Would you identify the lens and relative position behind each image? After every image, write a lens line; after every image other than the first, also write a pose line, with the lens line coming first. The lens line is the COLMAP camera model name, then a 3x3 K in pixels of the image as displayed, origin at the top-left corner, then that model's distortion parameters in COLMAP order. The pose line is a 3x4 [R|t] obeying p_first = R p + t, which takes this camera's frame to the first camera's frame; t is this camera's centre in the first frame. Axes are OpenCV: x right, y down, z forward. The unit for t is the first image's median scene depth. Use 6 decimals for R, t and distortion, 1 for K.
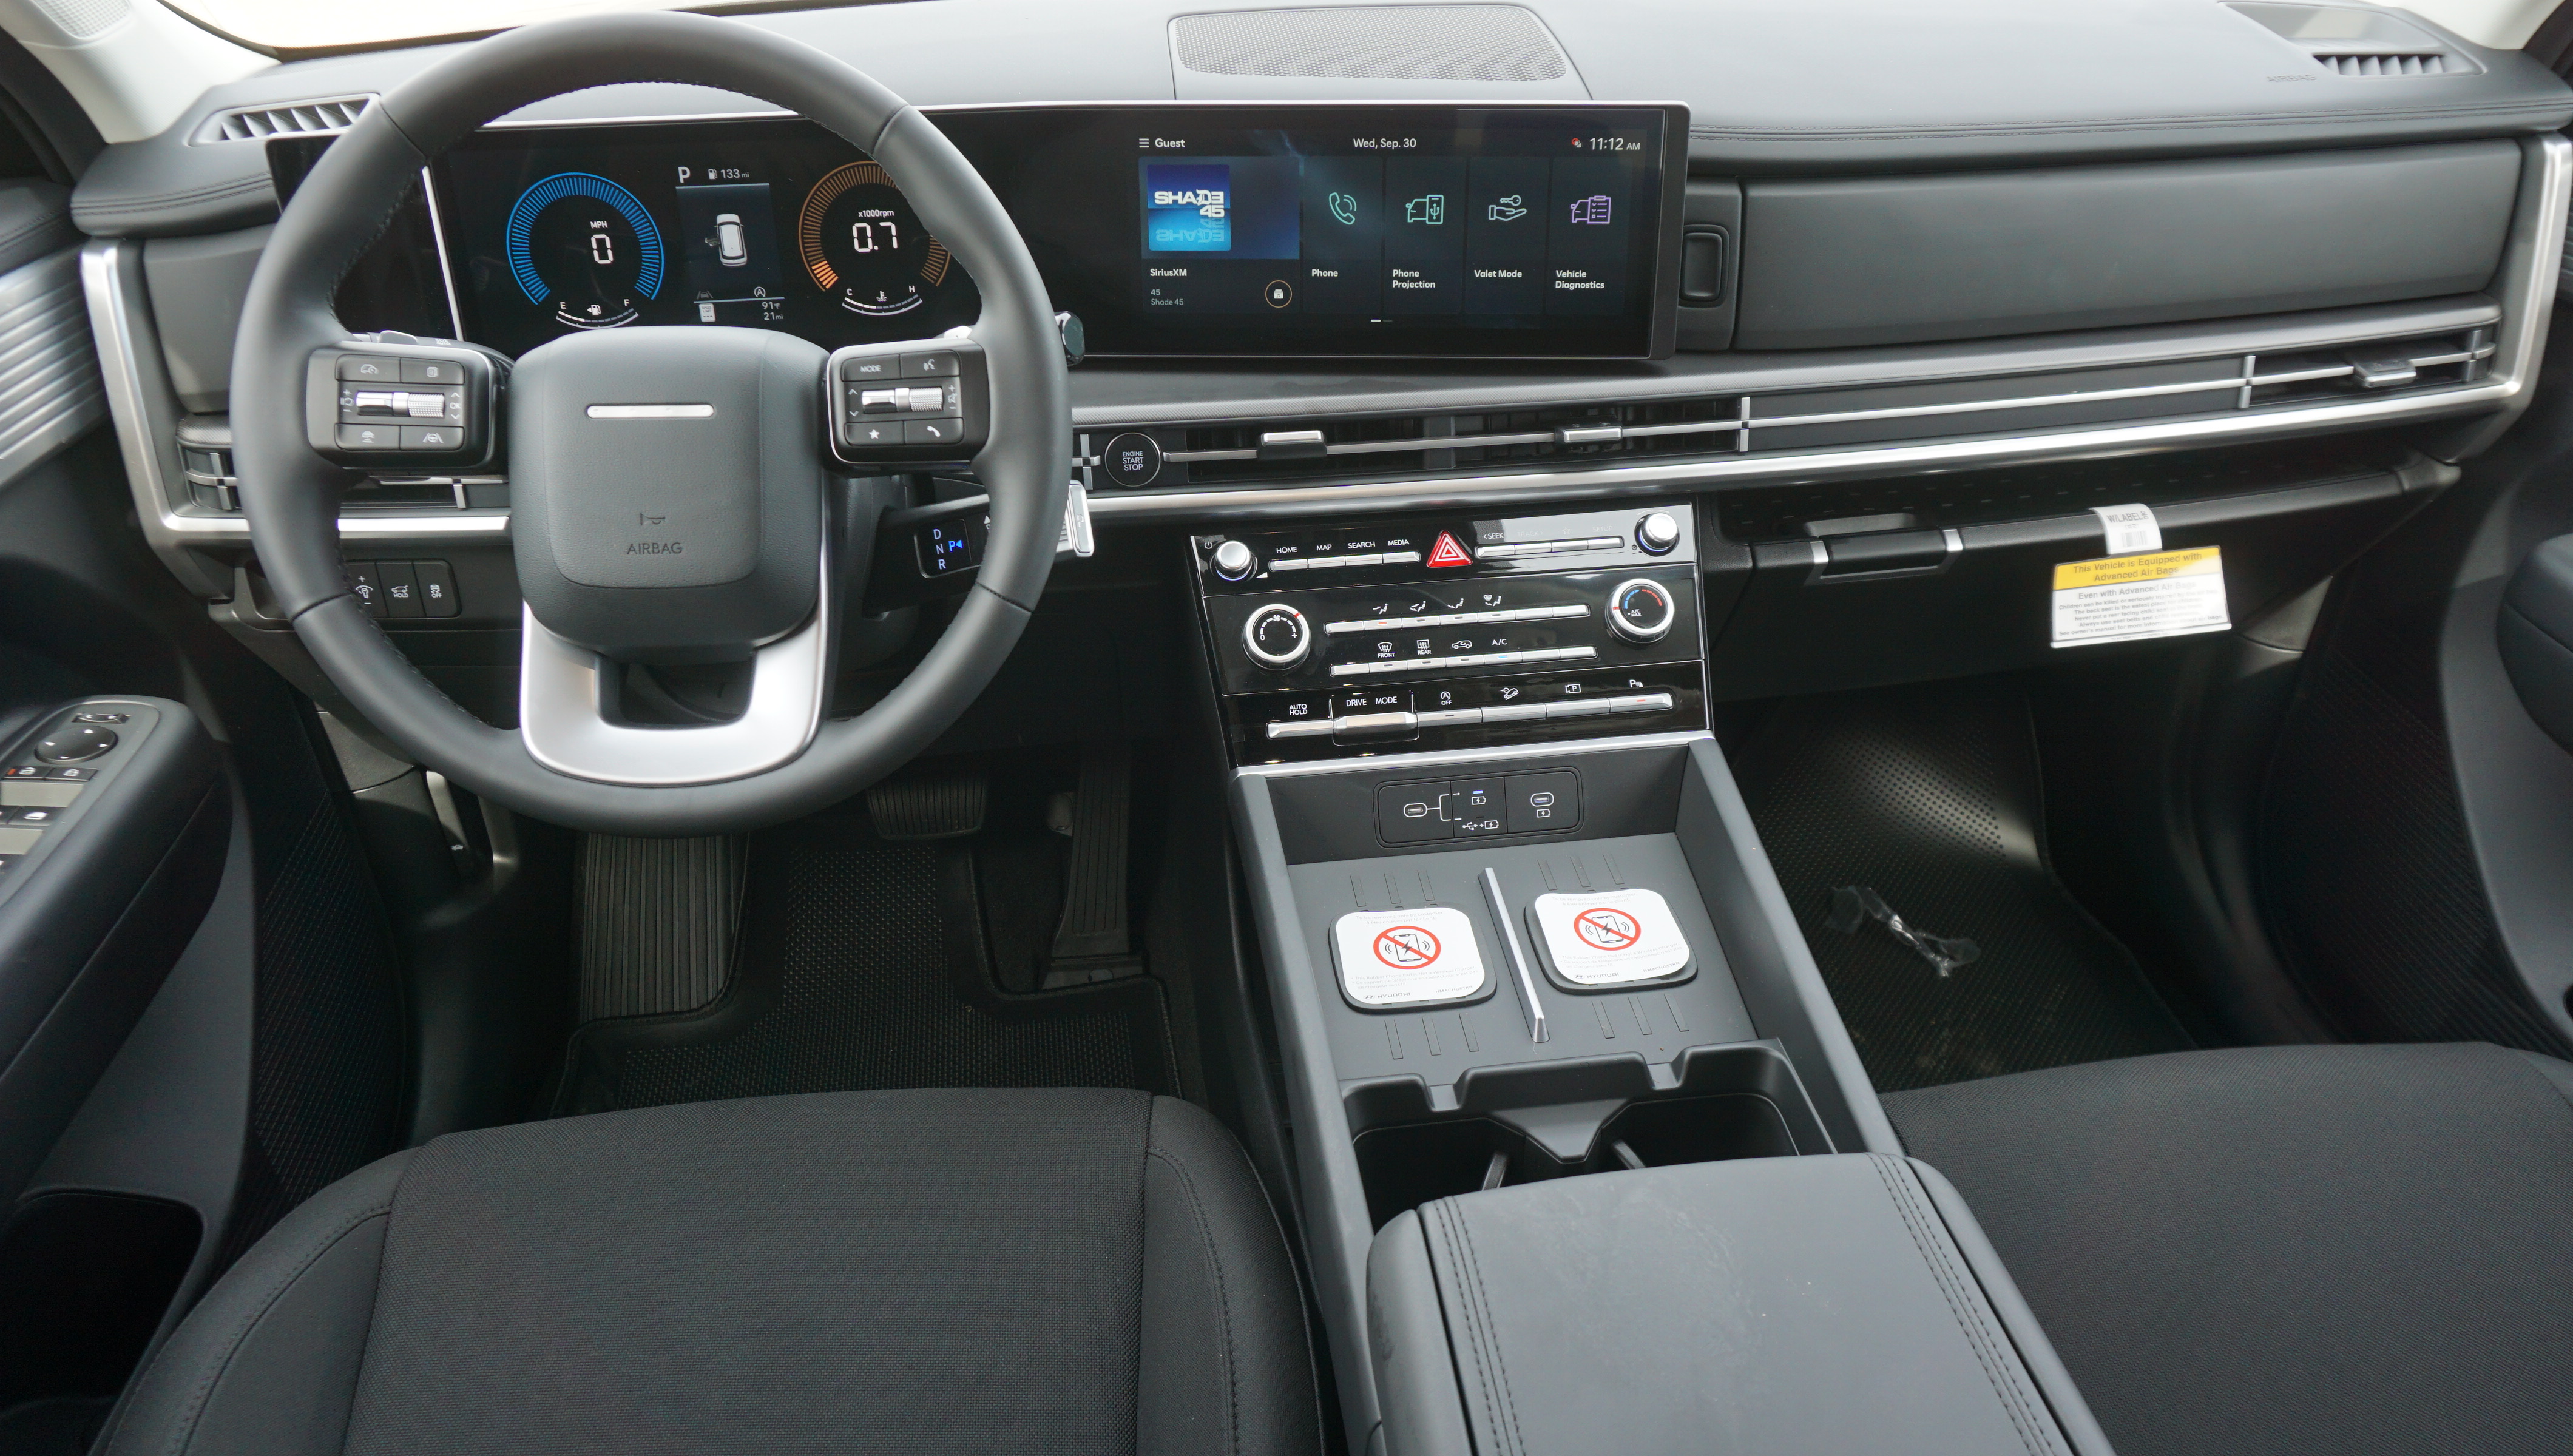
lens RADIAL K [[1747.5, 0, 1286.5], [0, 1747.5, 728.0], [0, 0, 1]] dist [-0.022617, 0.007520]
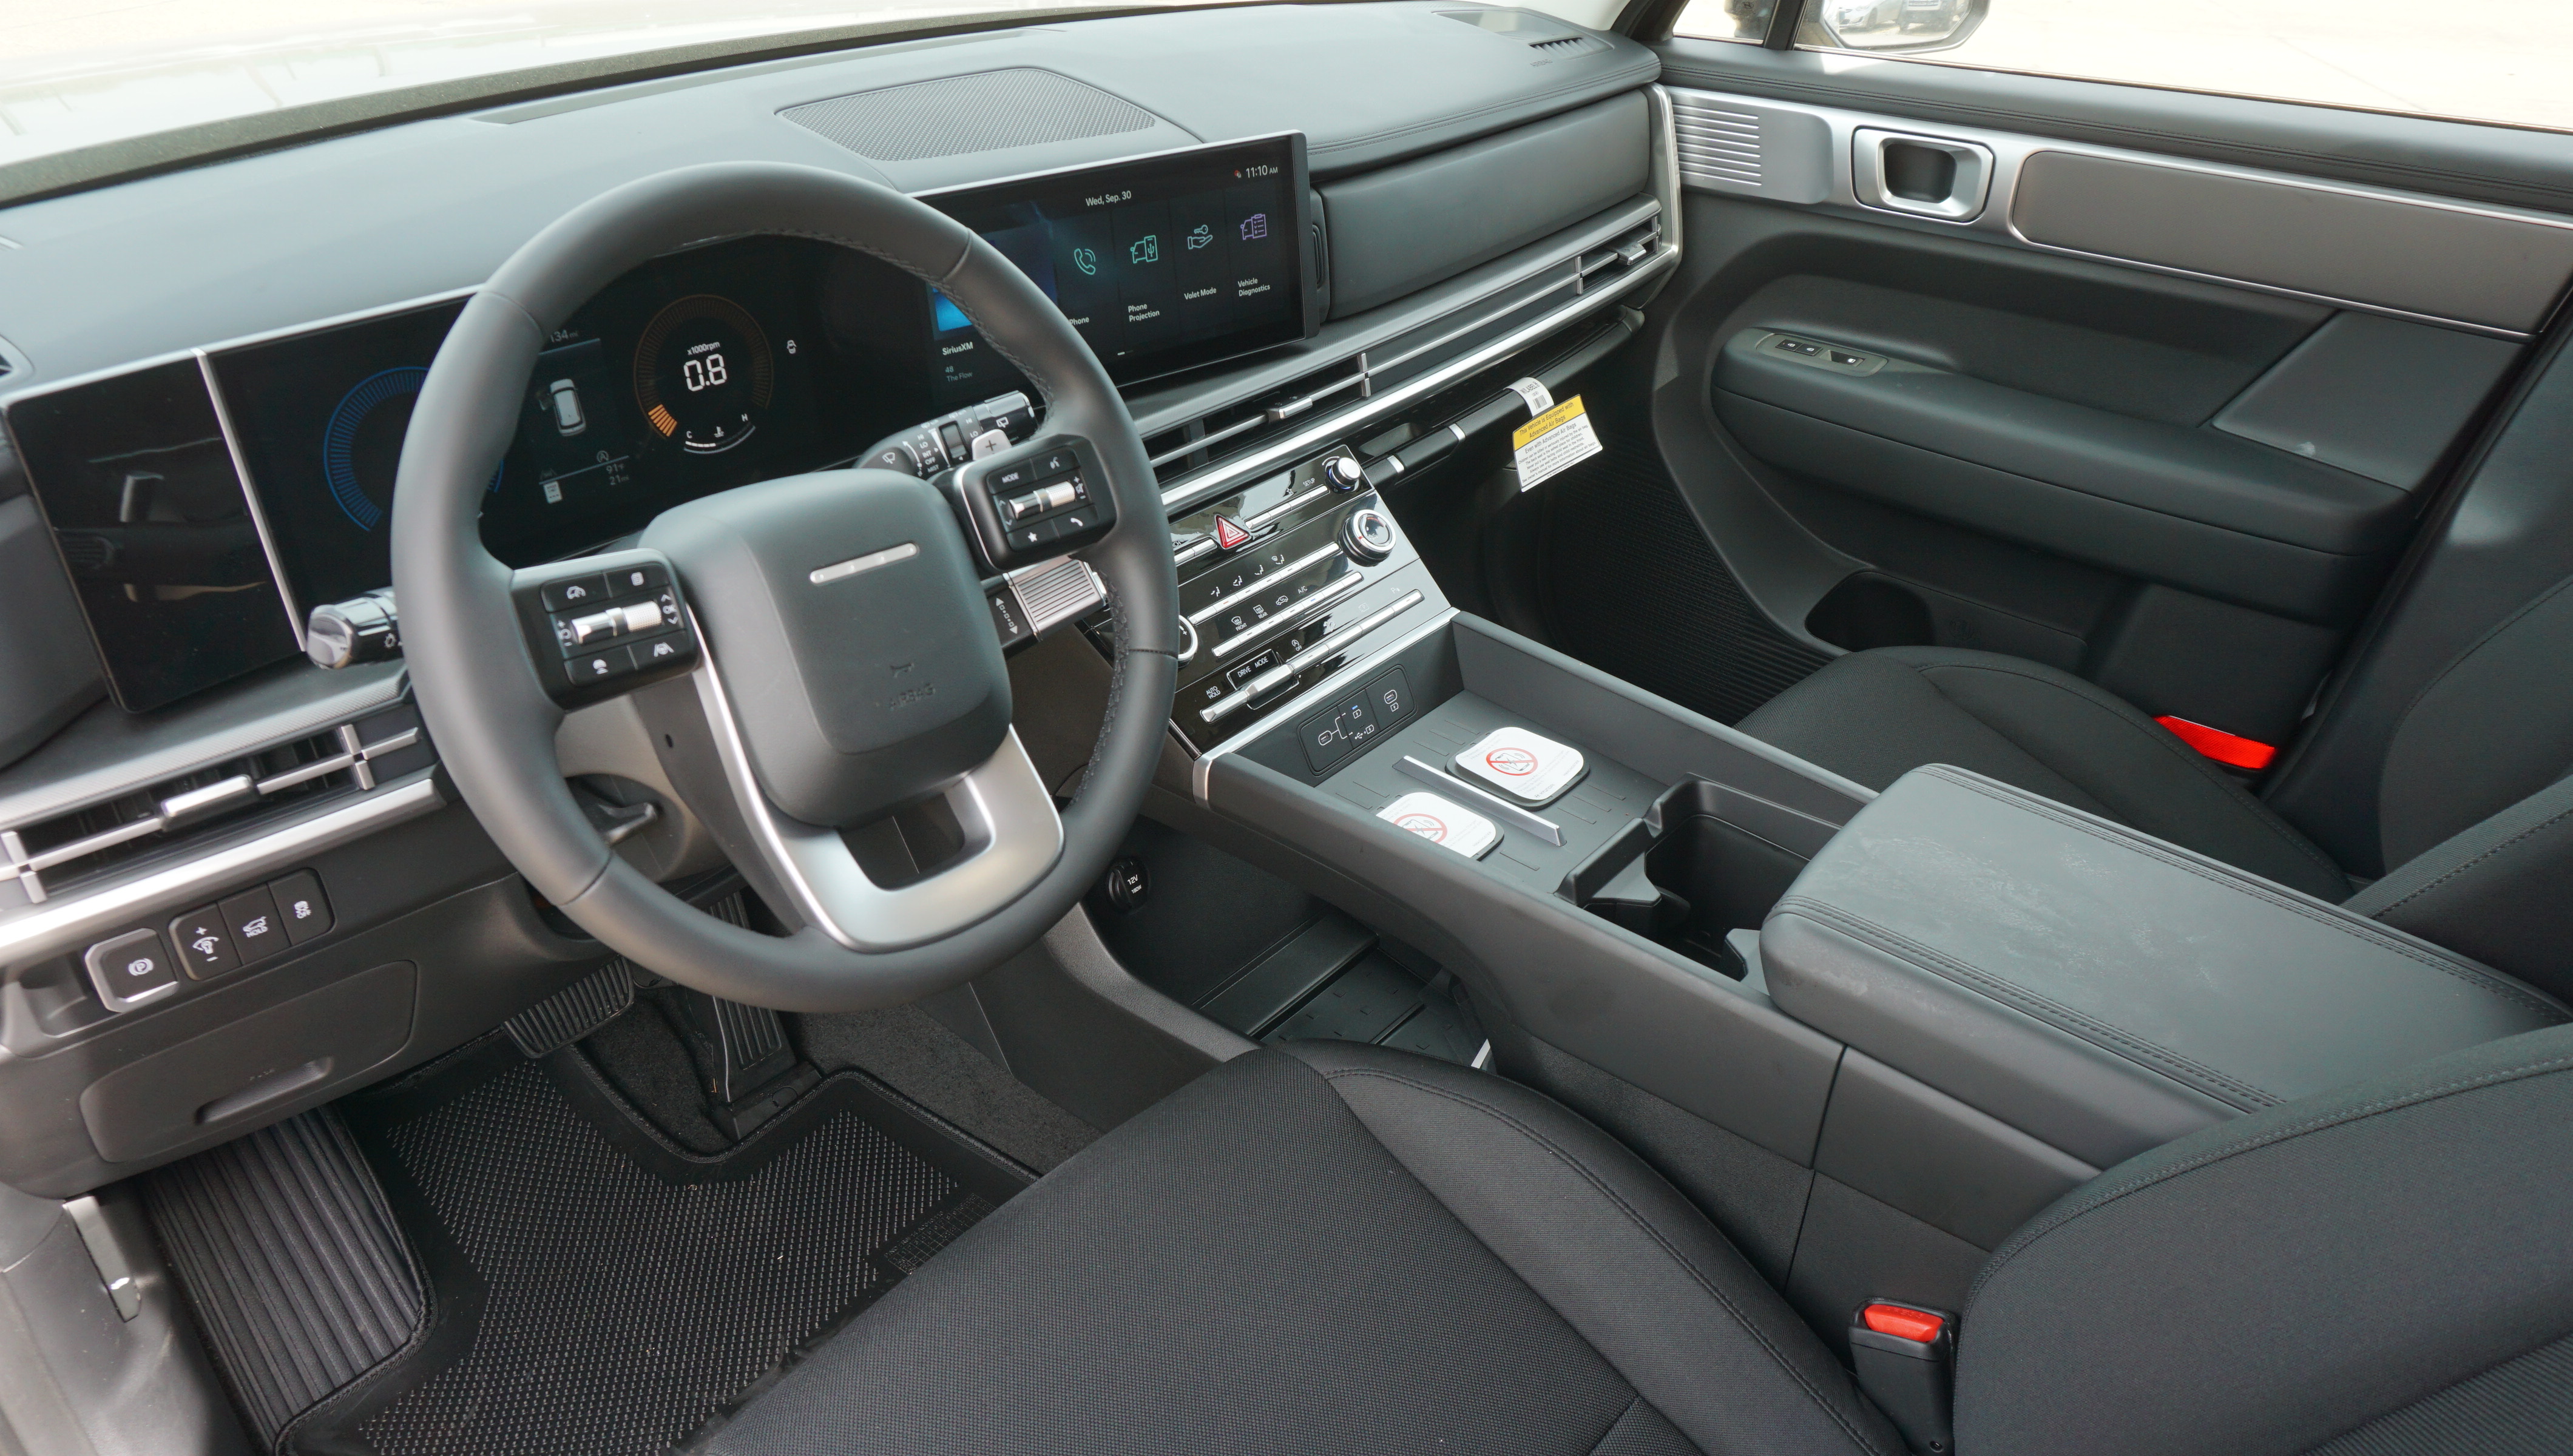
lens RADIAL K [[1724.9, 0, 1295.7], [0, 1724.9, 723.0], [0, 0, 1]] dist [-0.029893, 0.008045]
pose [[0.722412, -0.330345, 0.607448, -0.632129], [0.335777, 0.935560, 0.109456, -0.095069], [-0.604463, 0.124895, 0.786782, 0.085435]]
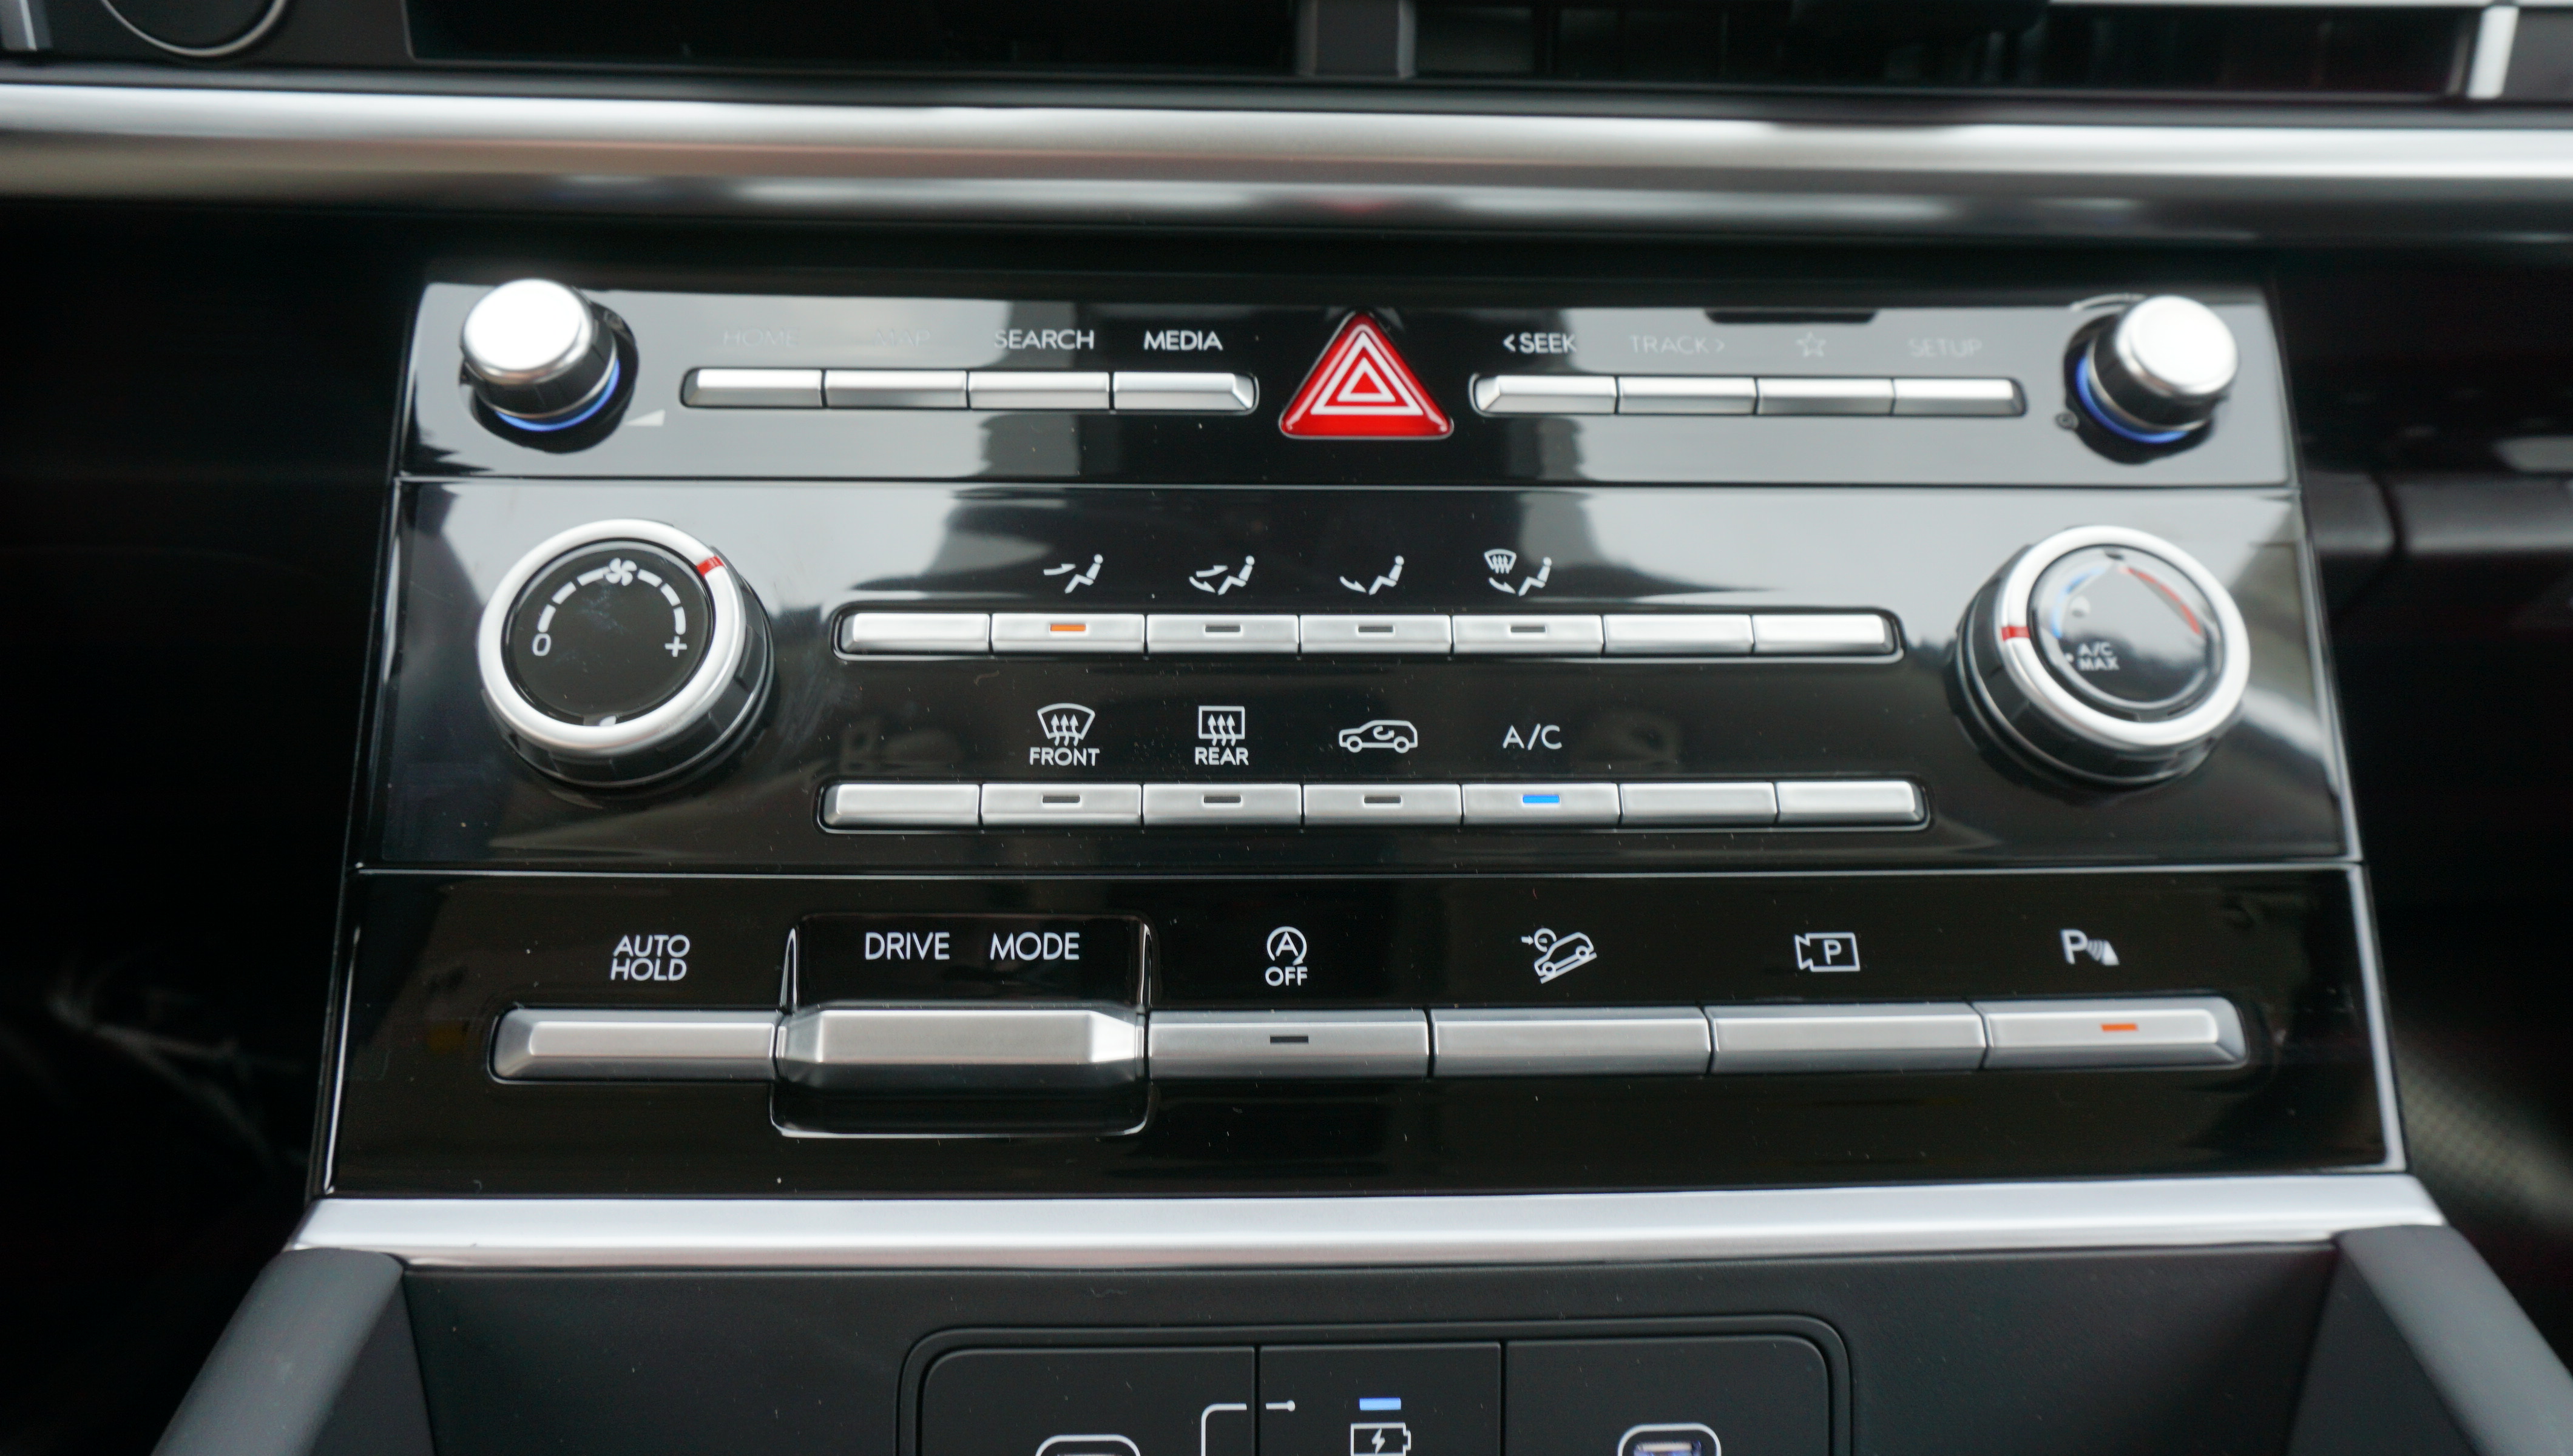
lens RADIAL K [[1724.9, 0, 1295.7], [0, 1724.9, 723.0], [0, 0, 1]] dist [-0.029893, 0.008045]
pose [[0.996547, 0.072194, -0.041019, 0.098656], [-0.074060, 0.996195, -0.045948, -0.037537], [0.037545, 0.048827, 0.998101, 0.757287]]
